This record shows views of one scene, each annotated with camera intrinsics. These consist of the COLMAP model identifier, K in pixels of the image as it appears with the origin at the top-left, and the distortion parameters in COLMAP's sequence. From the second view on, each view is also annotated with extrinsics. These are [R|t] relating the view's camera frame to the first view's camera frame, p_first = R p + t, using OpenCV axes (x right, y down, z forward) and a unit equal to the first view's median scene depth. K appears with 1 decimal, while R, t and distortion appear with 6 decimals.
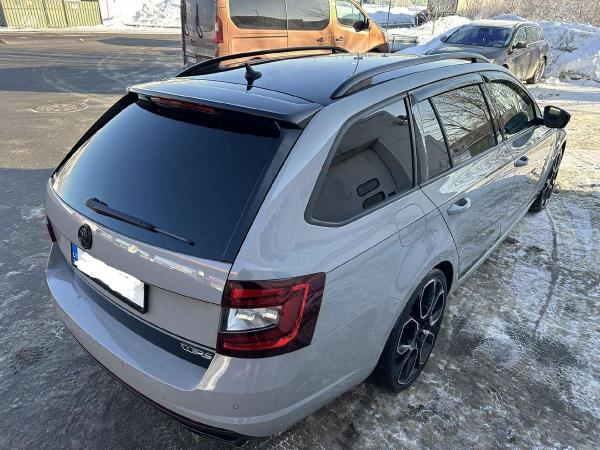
lens RADIAL K [[411.5, 0, 300.0], [0, 411.5, 225.0], [0, 0, 1]] dist [0.057428, -0.073398]
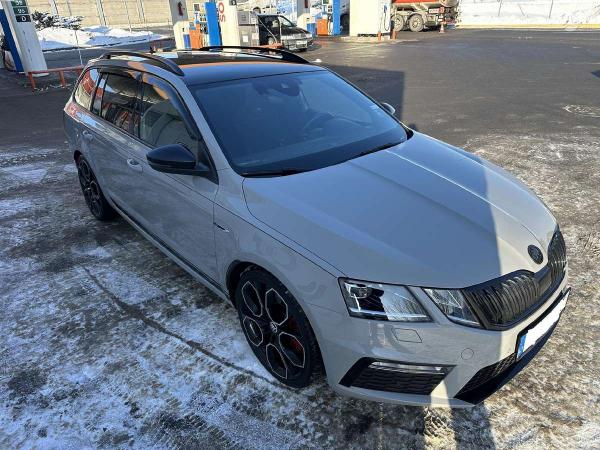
lens RADIAL K [[411.5, 0, 300.0], [0, 411.5, 225.0], [0, 0, 1]] dist [0.057428, -0.073398]
pose [[-0.139593, 0.439743, -0.887209, 1.191153], [-0.433162, 0.778589, 0.454059, -0.554815], [0.890441, 0.447688, 0.081795, 1.097423]]
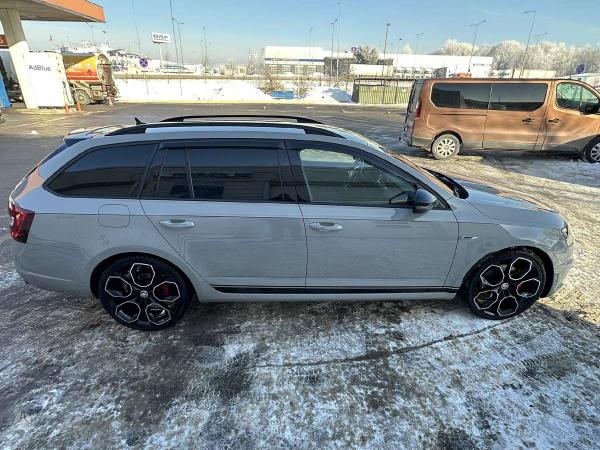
lens RADIAL K [[328.2, 0, 300.0], [0, 328.2, 225.0], [0, 0, 1]] dist [-0.003584, -0.000120]
pose [[0.684581, 0.273841, -0.675545, 0.859363], [-0.337875, 0.940391, 0.038805, -0.130704], [0.645902, 0.201685, 0.736297, 0.277009]]
